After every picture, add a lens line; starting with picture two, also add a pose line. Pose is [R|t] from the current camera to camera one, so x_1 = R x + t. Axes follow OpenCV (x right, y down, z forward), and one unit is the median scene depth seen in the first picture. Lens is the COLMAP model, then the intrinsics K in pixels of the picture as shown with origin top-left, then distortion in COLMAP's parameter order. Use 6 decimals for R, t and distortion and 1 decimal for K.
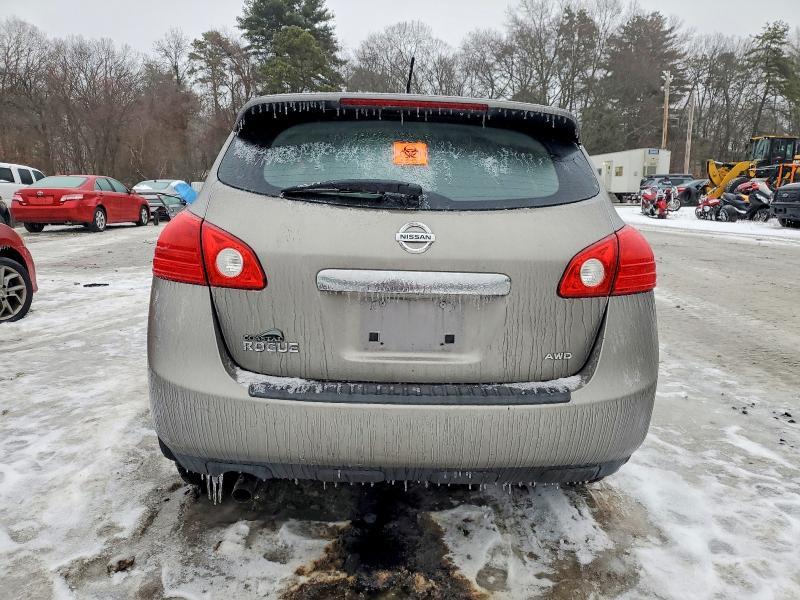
lens RADIAL K [[646.3, 0, 403.4], [0, 646.3, 300.5], [0, 0, 1]] dist [0.014860, 0.008794]
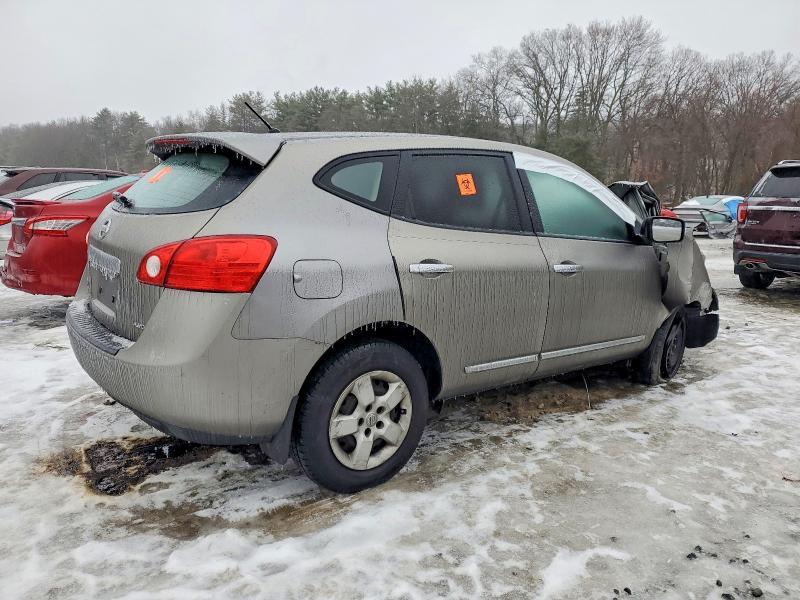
lens RADIAL K [[646.3, 0, 403.4], [0, 646.3, 300.5], [0, 0, 1]] dist [0.014860, 0.008794]
pose [[0.551763, 0.146543, -0.821025, 0.102434], [-0.165427, 0.984112, 0.064478, -0.008894], [0.817430, 0.100244, 0.567239, 0.043046]]
